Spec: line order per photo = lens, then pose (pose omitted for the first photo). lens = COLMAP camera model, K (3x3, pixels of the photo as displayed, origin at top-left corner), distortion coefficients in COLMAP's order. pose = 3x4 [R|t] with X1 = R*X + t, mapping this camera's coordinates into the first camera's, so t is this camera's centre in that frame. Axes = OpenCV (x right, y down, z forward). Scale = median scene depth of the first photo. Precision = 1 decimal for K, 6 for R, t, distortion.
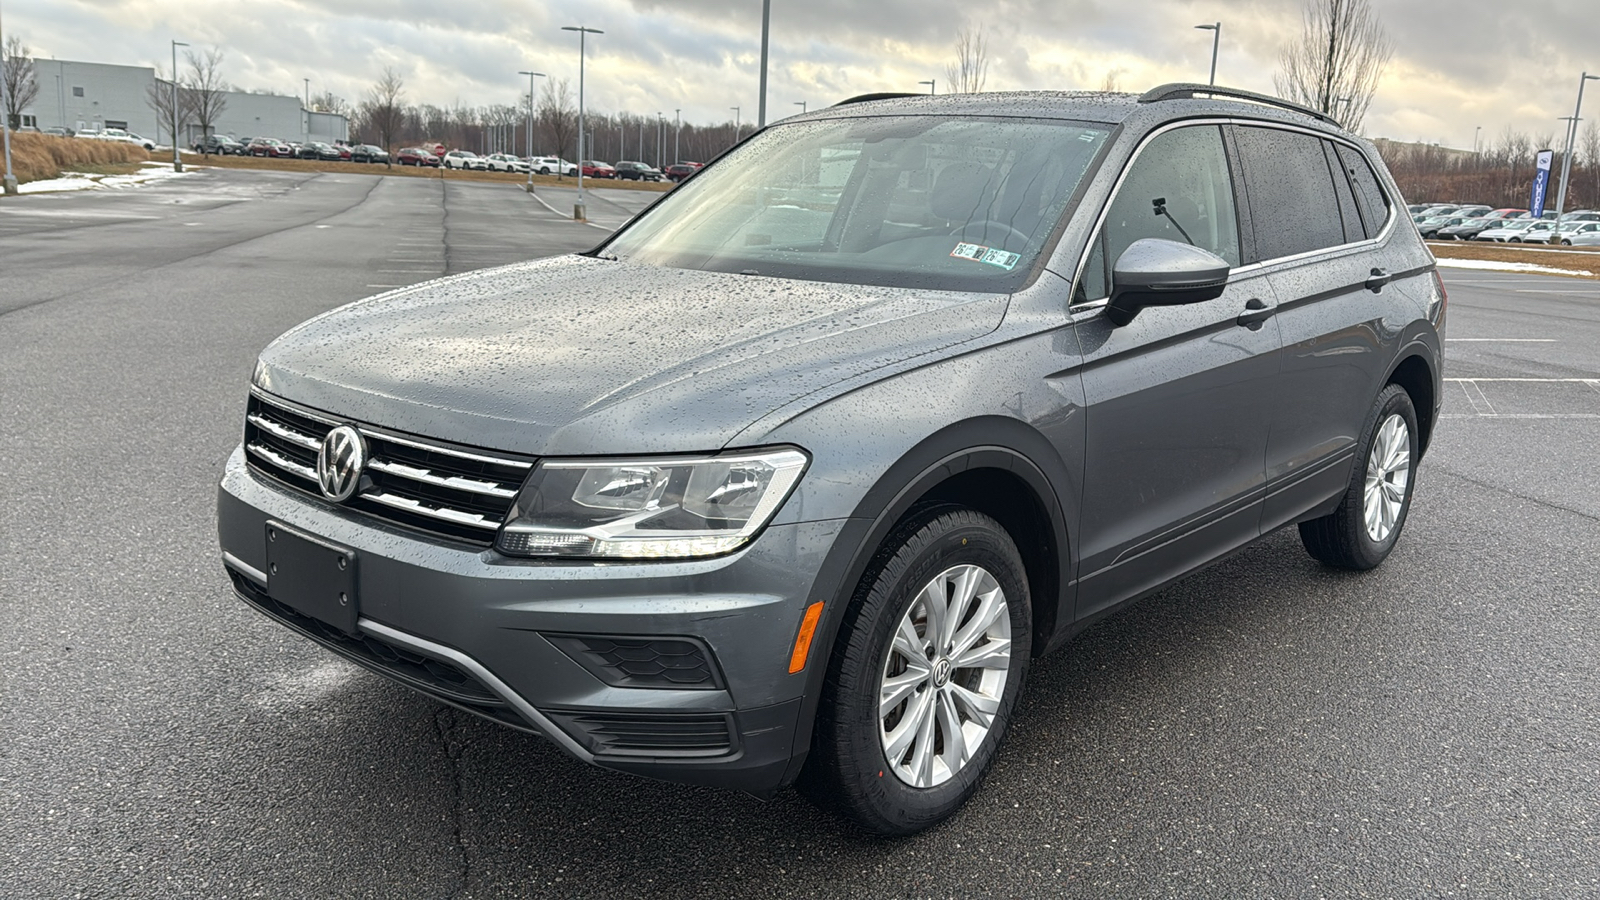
lens RADIAL K [[1329.0, 0, 815.5], [0, 1329.0, 488.4], [0, 0, 1]] dist [0.113125, -0.151210]
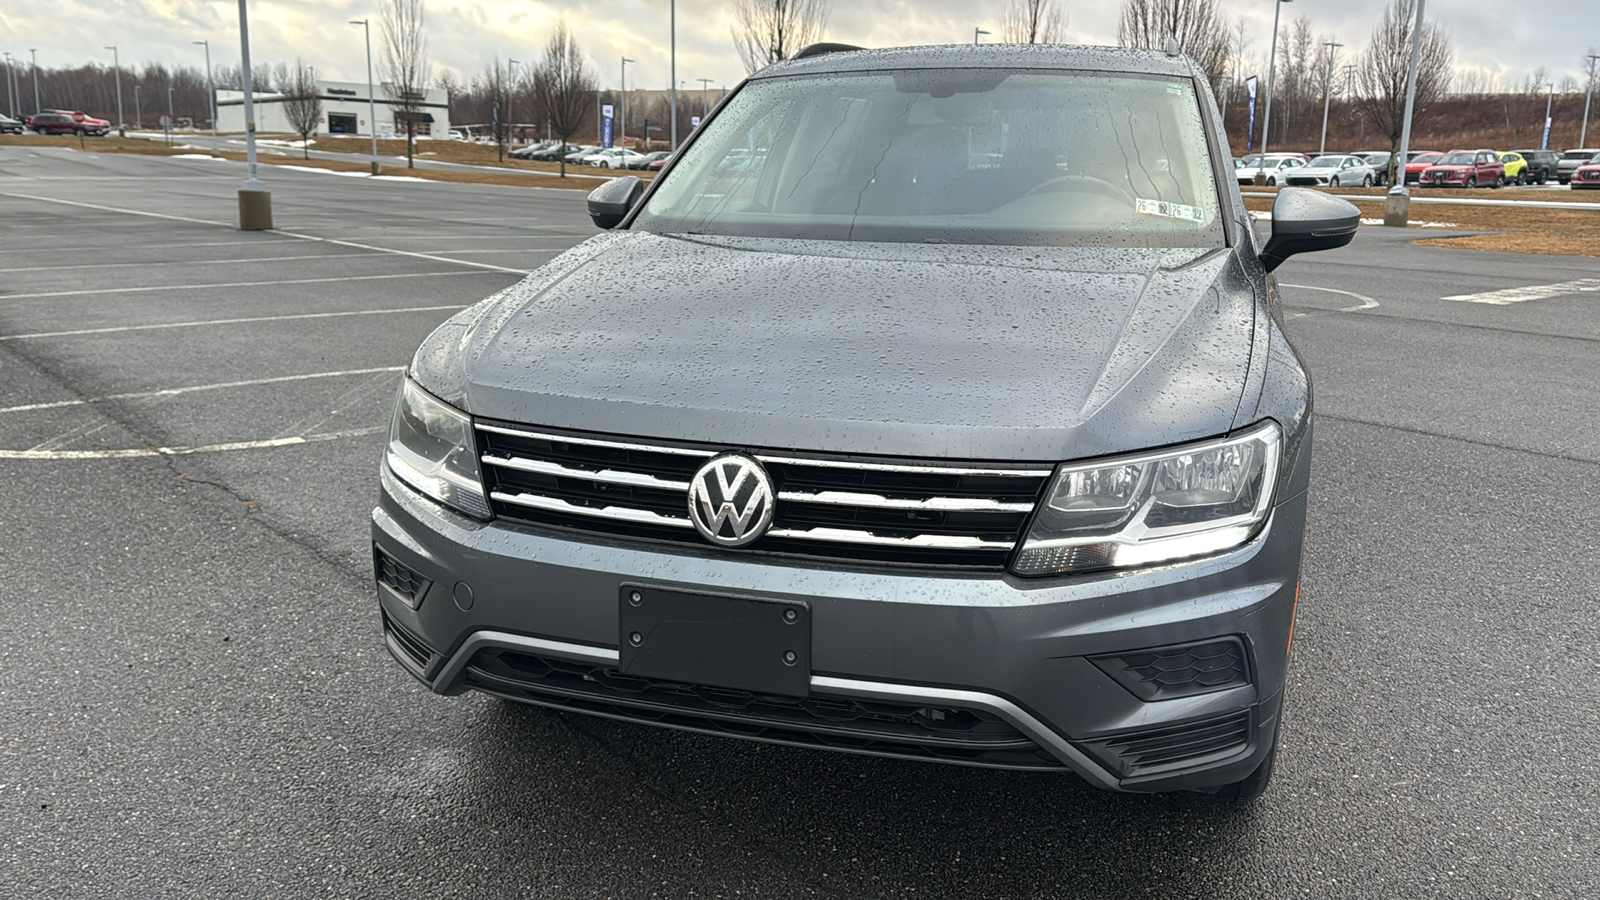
lens RADIAL K [[1329.0, 0, 815.5], [0, 1329.0, 488.4], [0, 0, 1]] dist [0.113125, -0.151210]
pose [[0.909344, -0.126172, 0.396451, -0.638618], [0.111267, 0.991949, 0.060476, -0.070626], [-0.400889, -0.010881, 0.916062, 0.226591]]
